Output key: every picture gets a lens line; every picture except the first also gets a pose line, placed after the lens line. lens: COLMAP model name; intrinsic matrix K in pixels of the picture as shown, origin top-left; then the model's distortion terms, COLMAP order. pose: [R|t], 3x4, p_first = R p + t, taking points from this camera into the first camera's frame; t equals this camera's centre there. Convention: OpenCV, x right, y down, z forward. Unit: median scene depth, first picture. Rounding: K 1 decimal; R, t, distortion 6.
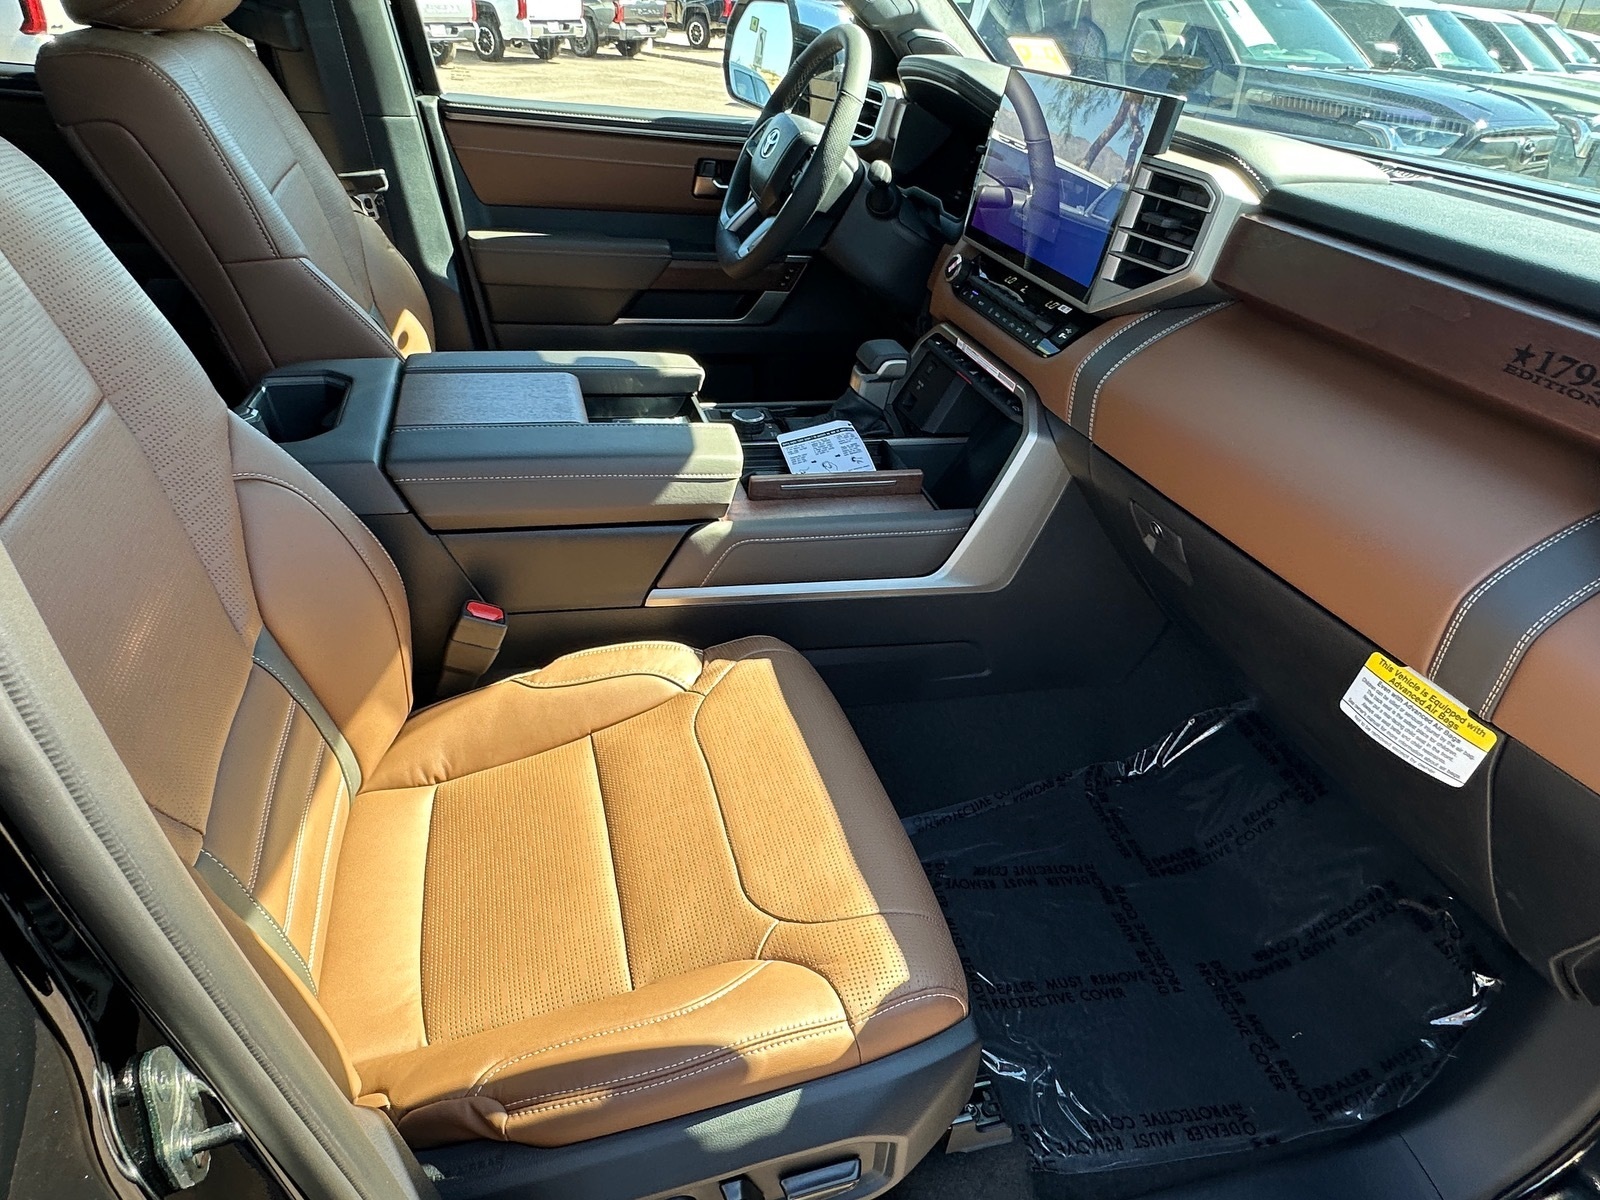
lens RADIAL K [[913.3, 0, 799.2], [0, 913.3, 625.4], [0, 0, 1]] dist [-0.006190, -0.001346]
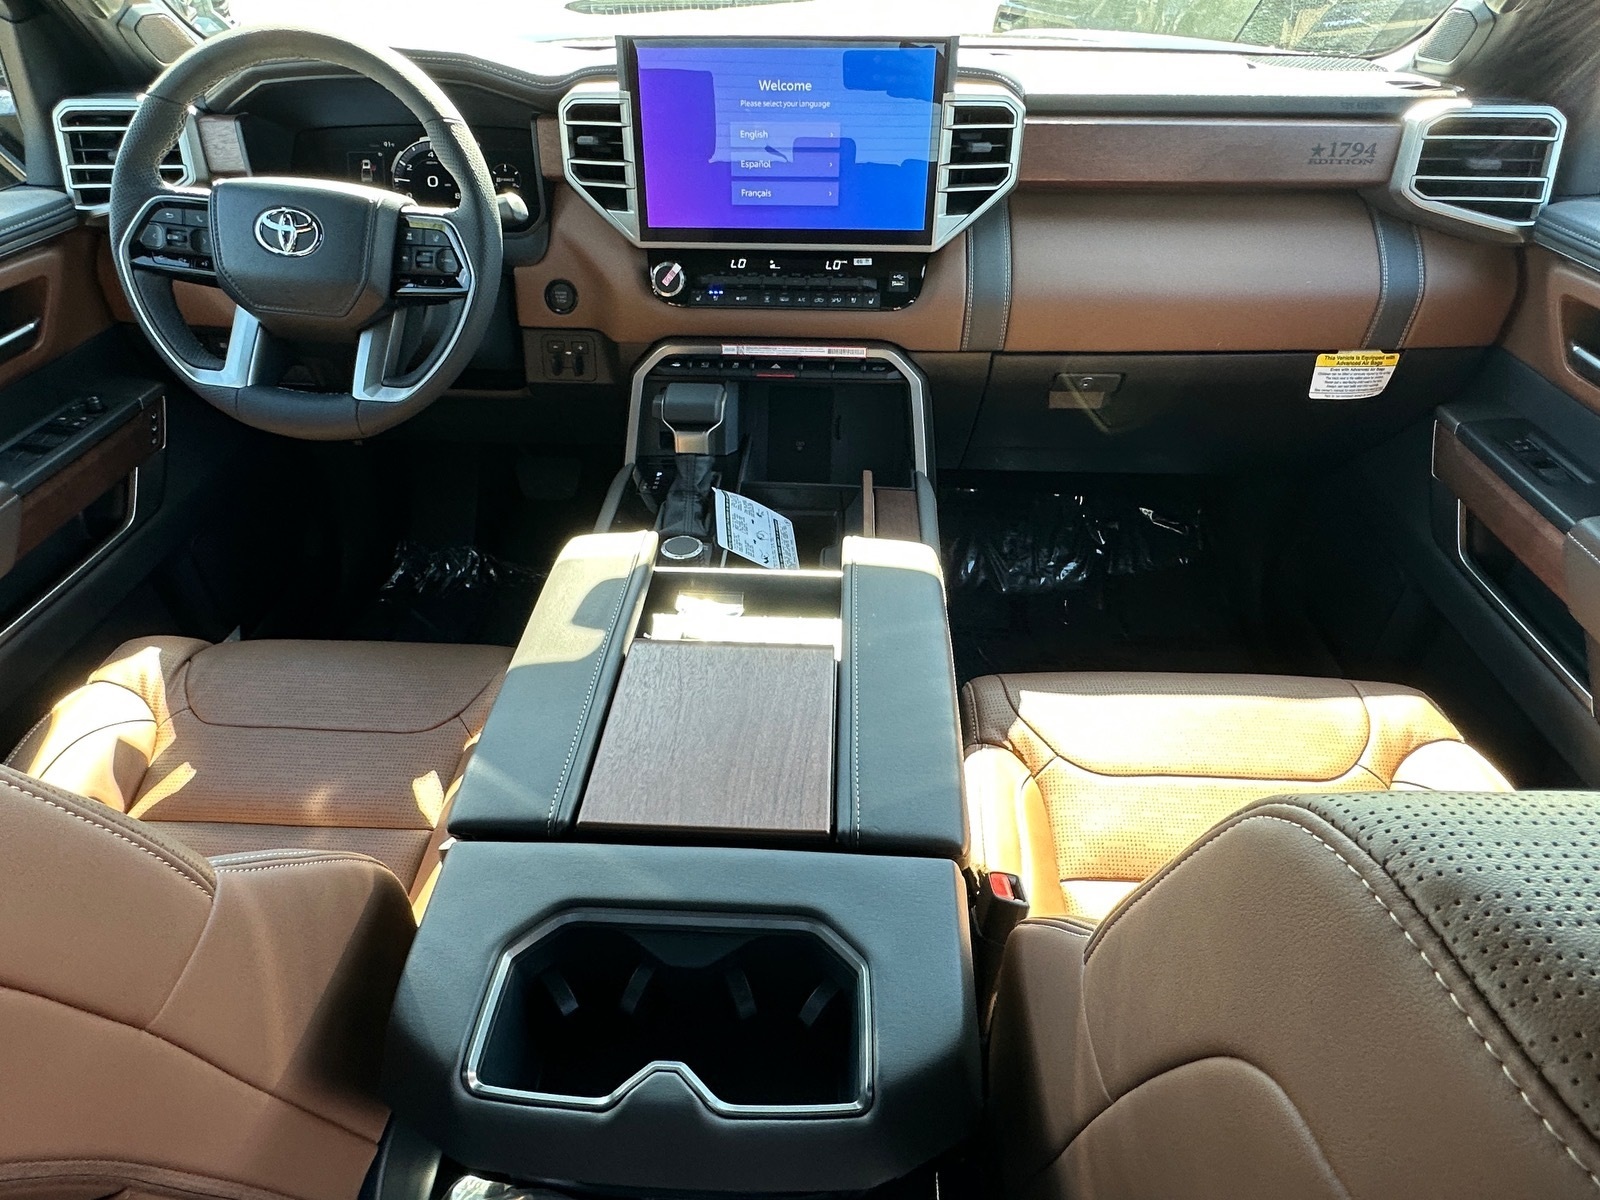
lens RADIAL K [[917.5, 0, 773.3], [0, 917.5, 638.4], [0, 0, 1]] dist [-0.027347, 0.014590]
pose [[0.338834, -0.659546, 0.670962, -0.717330], [0.565263, 0.712796, 0.415211, -0.540927], [-0.752110, 0.238583, 0.614336, 0.569057]]
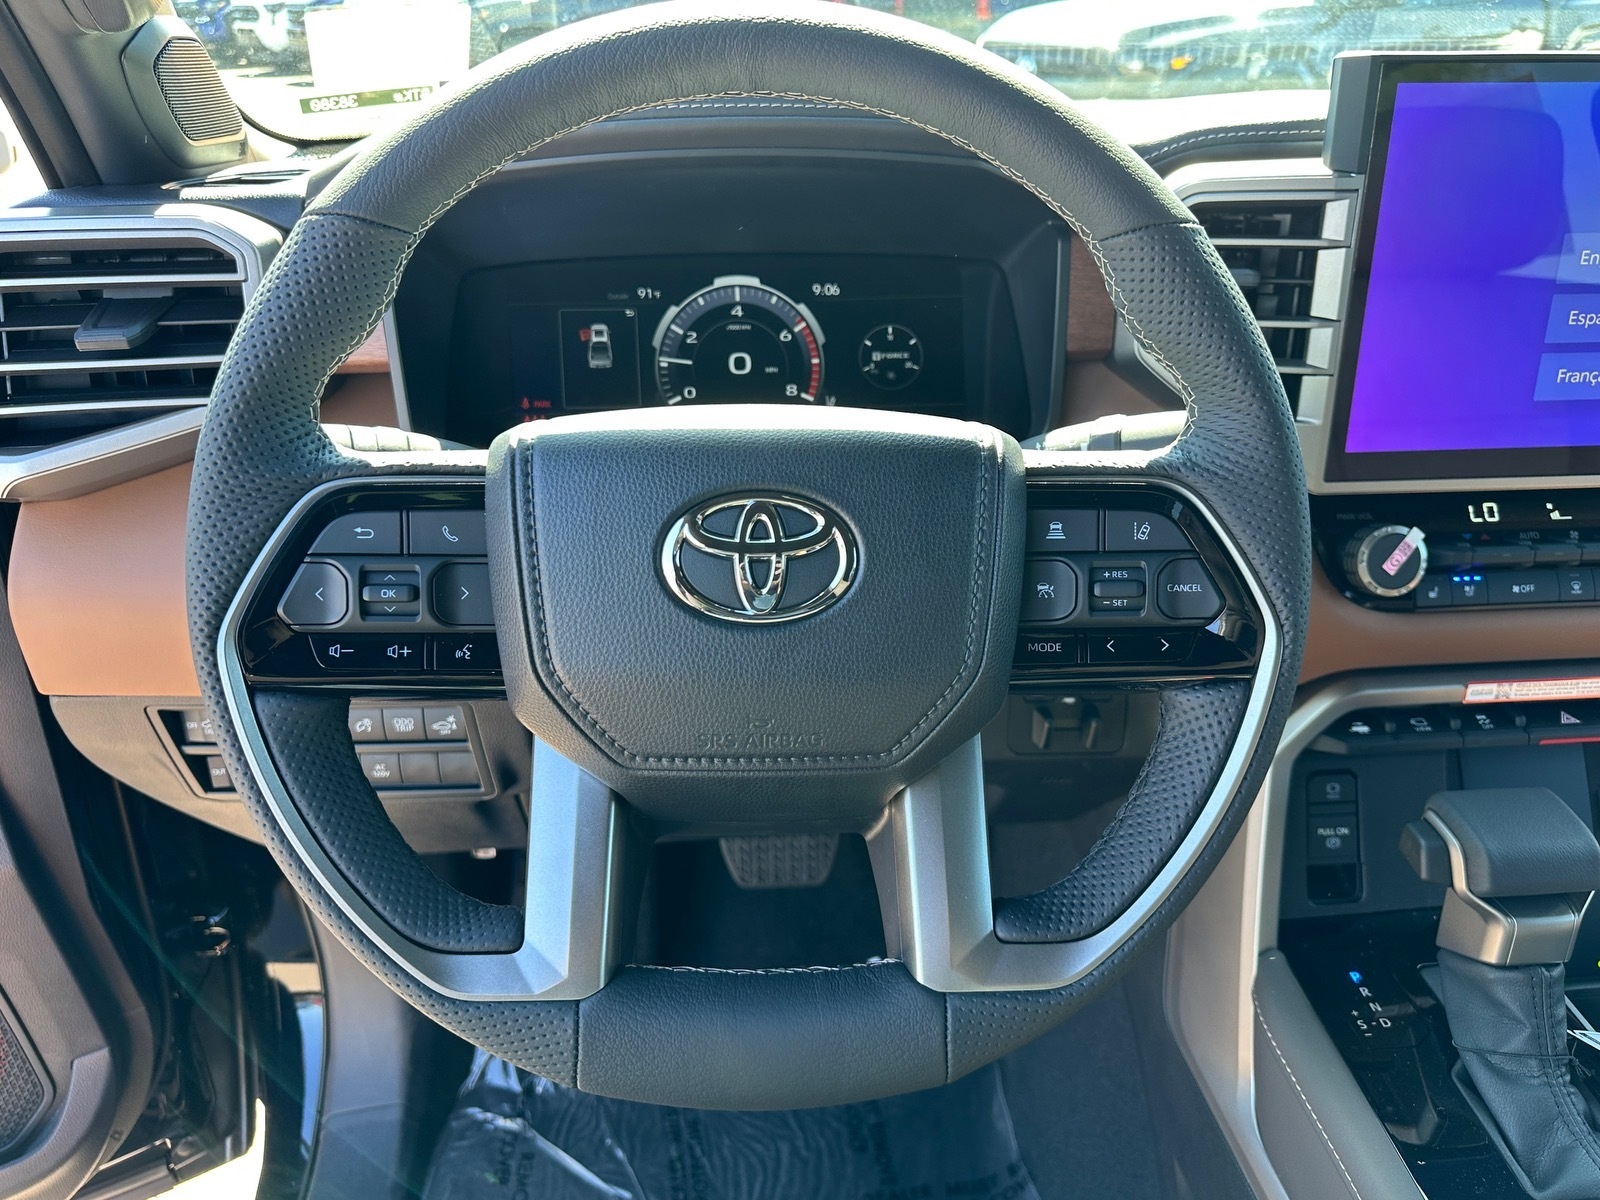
lens RADIAL K [[1187.8, 0, 801.4], [0, 1187.8, 626.7], [0, 0, 1]] dist [0.066930, -0.071923]
pose [[0.227645, -0.537224, 0.812138, -0.376917], [0.582735, 0.743360, 0.328384, -0.817234], [-0.780127, 0.398506, 0.482281, 1.148633]]
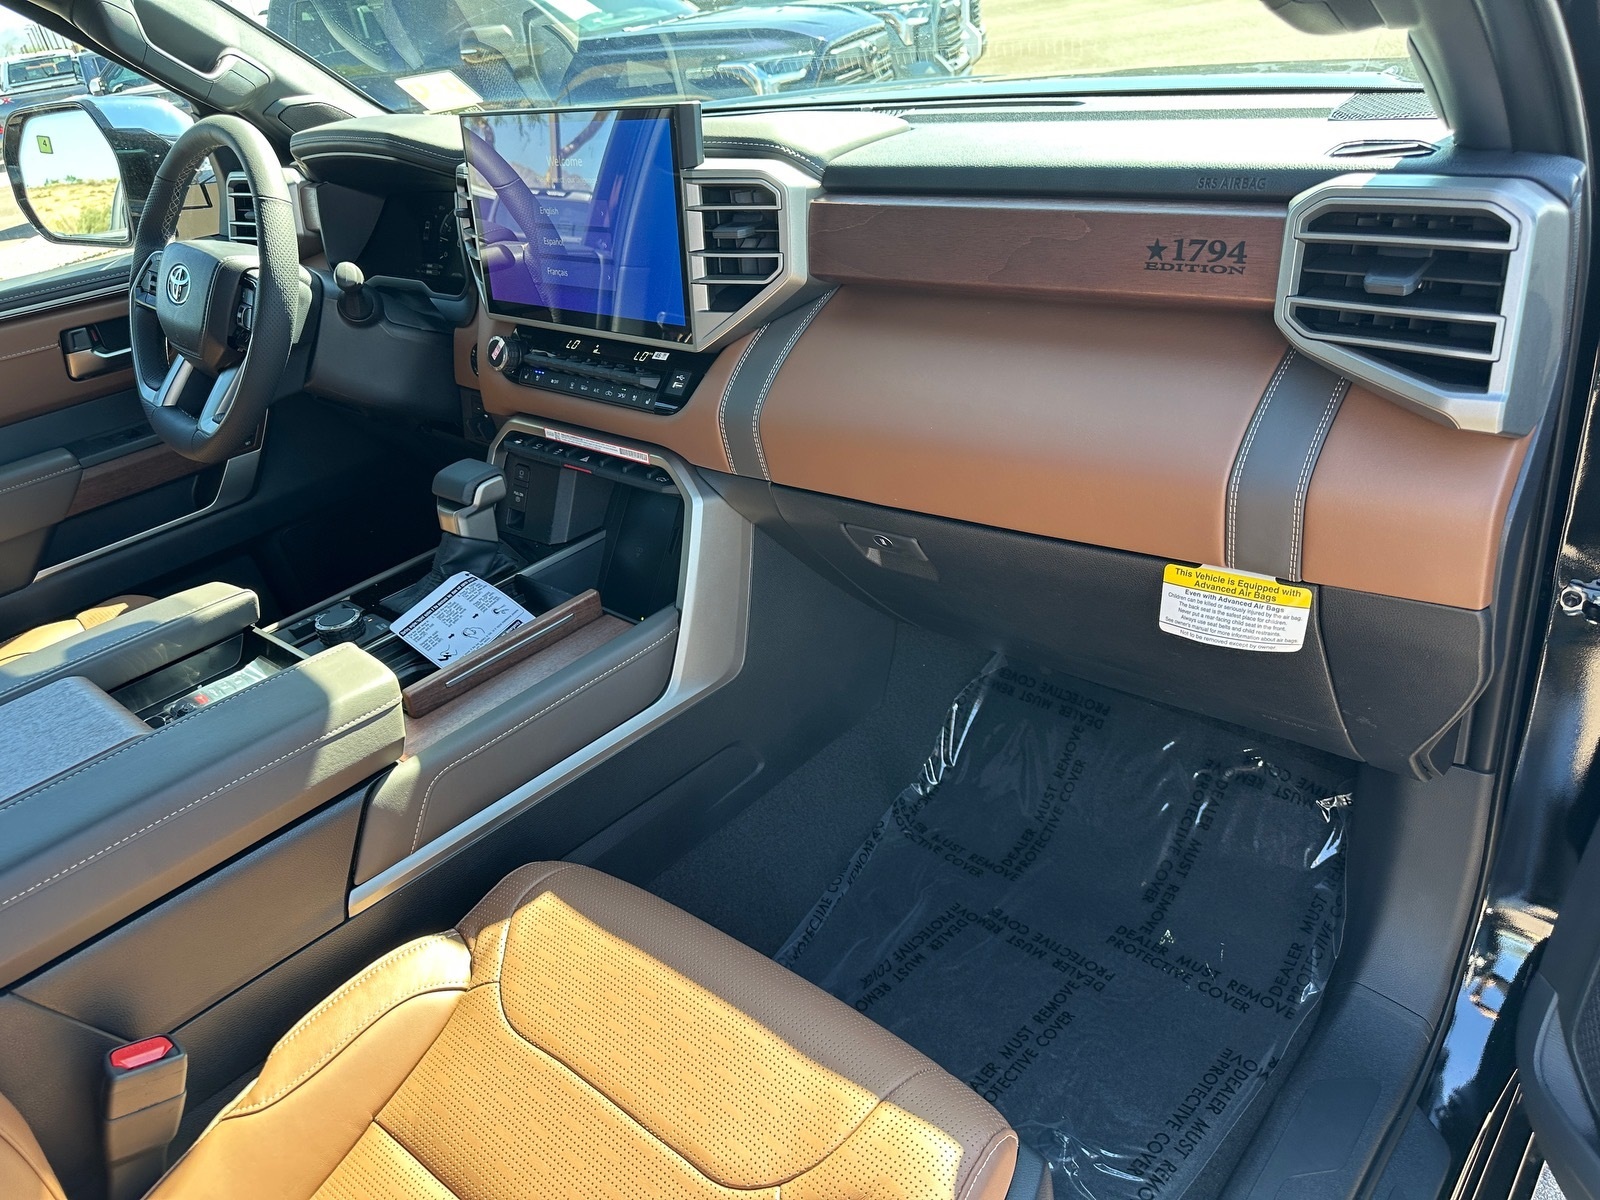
lens RADIAL K [[1081.6, 0, 803.0], [0, 1081.6, 629.9], [0, 0, 1]] dist [0.083475, -0.115902]
pose [[0.812654, -0.431649, 0.391501, -0.119814], [0.461365, 0.886979, 0.020264, -0.075823], [-0.356000, 0.164157, 0.919954, 0.043285]]
